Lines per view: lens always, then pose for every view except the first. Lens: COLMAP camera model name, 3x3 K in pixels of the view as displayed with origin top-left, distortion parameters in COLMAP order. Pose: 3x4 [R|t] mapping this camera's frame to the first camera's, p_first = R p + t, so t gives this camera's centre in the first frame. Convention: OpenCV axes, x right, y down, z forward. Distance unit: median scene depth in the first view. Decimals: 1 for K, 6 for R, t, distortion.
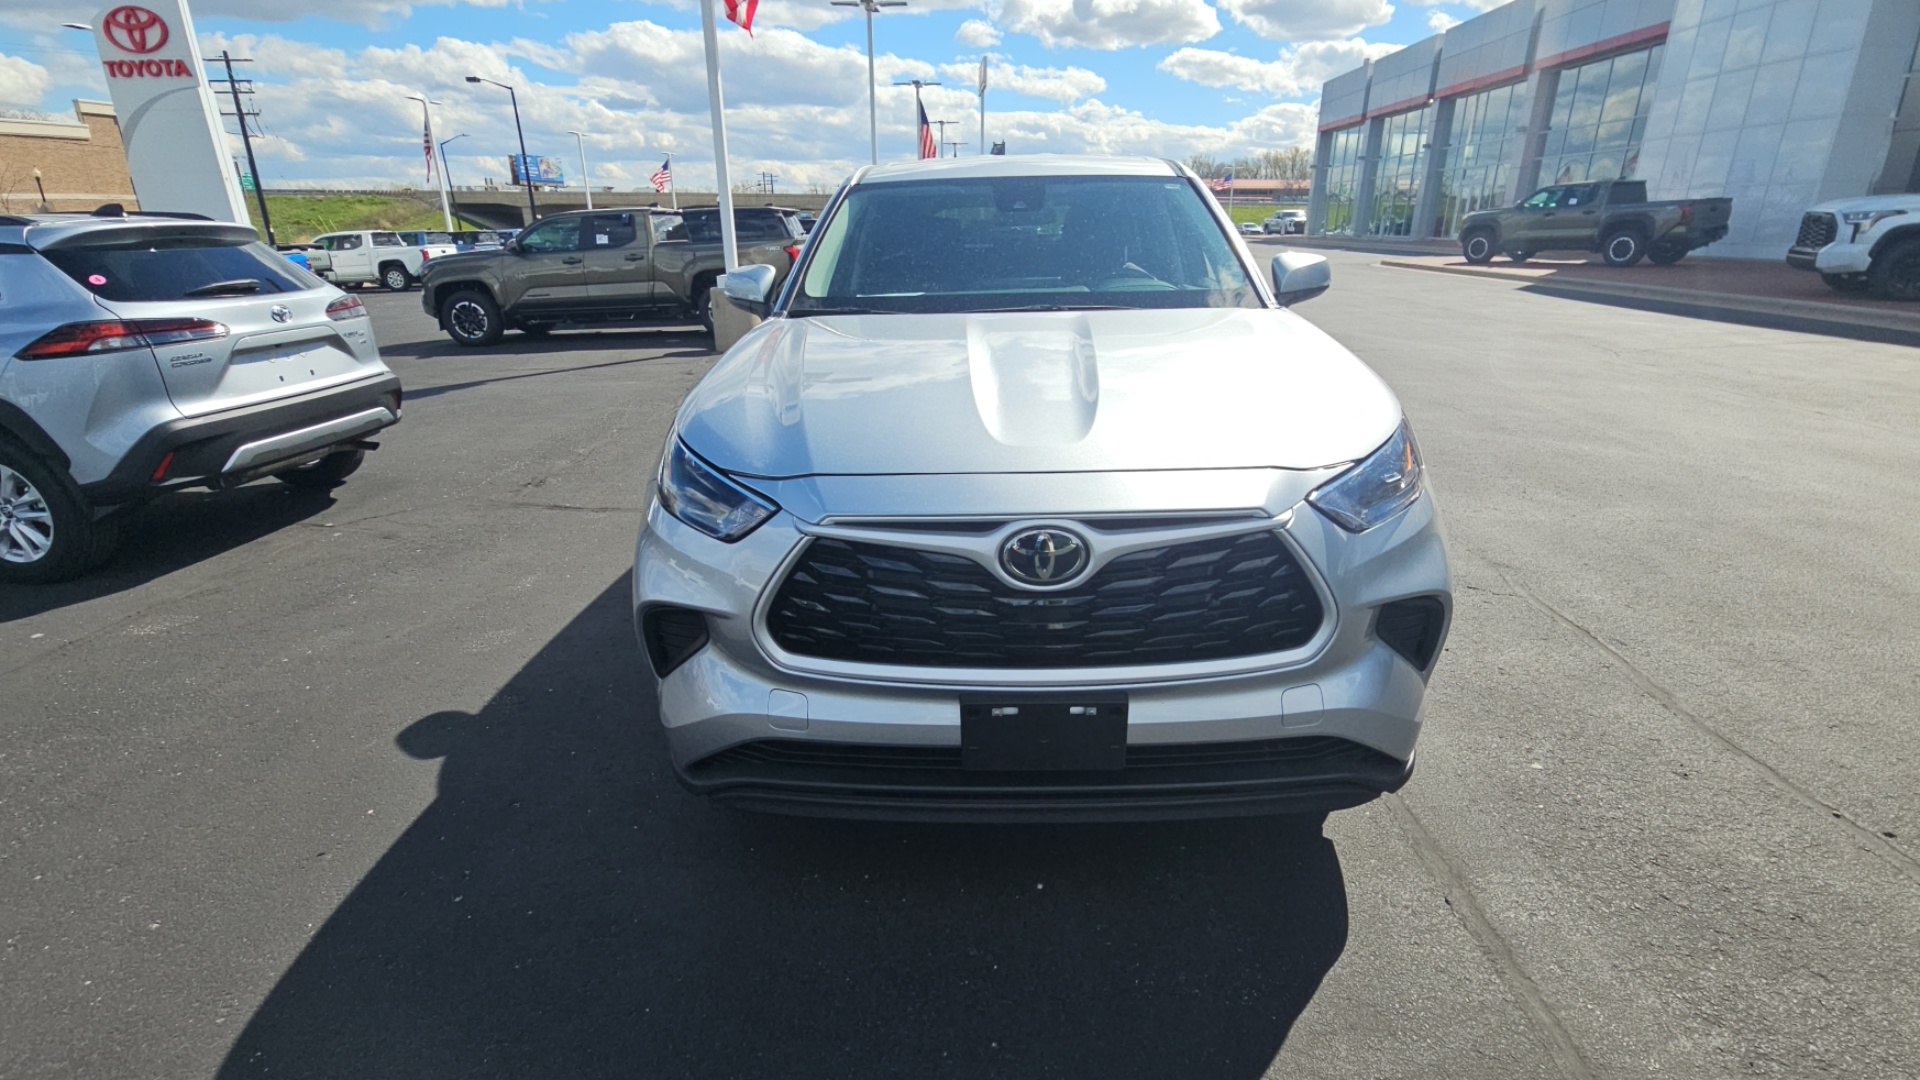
lens RADIAL K [[862.6, 0, 976.0], [0, 862.6, 546.4], [0, 0, 1]] dist [0.006121, -0.004995]
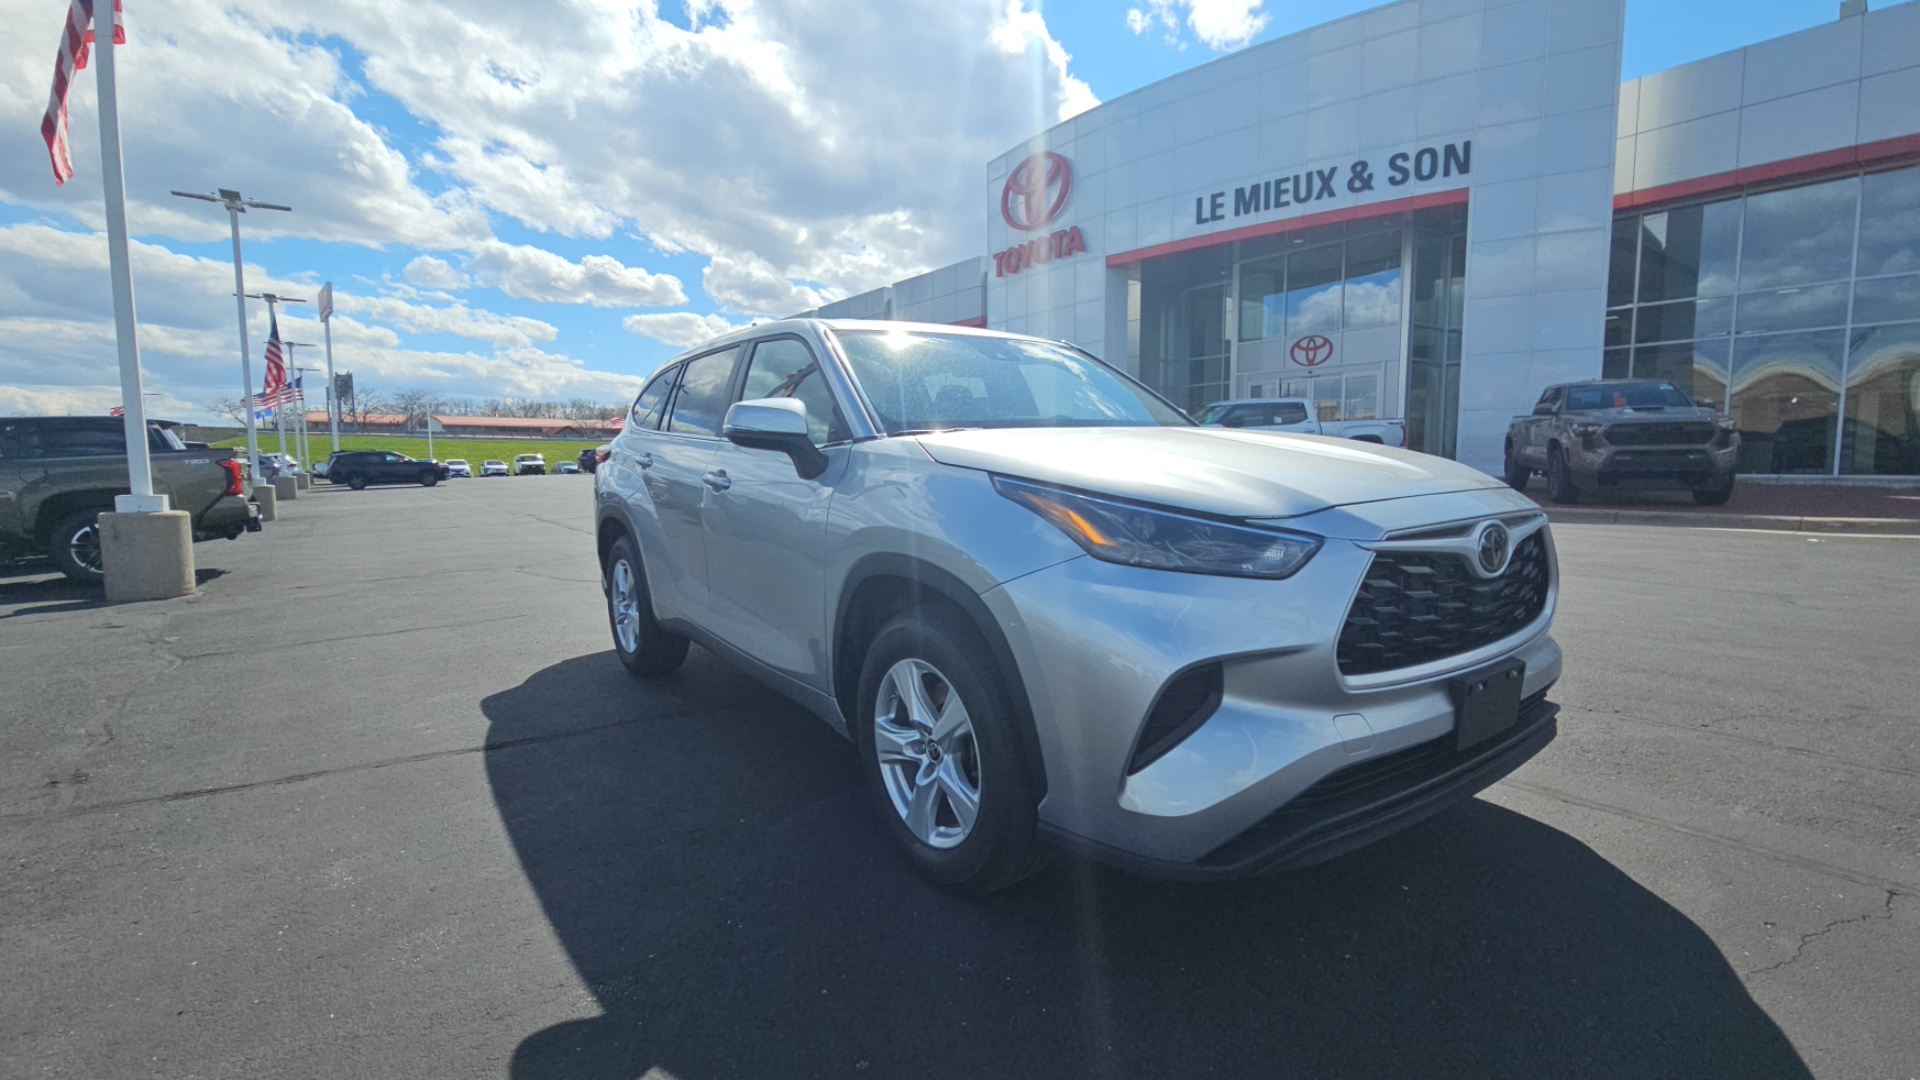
lens RADIAL K [[862.6, 0, 976.0], [0, 862.6, 546.4], [0, 0, 1]] dist [0.006121, -0.004995]
pose [[0.786939, -0.063834, 0.613720, -0.416961], [0.220288, 0.958152, -0.182804, 0.023084], [-0.576368, 0.279051, 0.768070, 0.142957]]
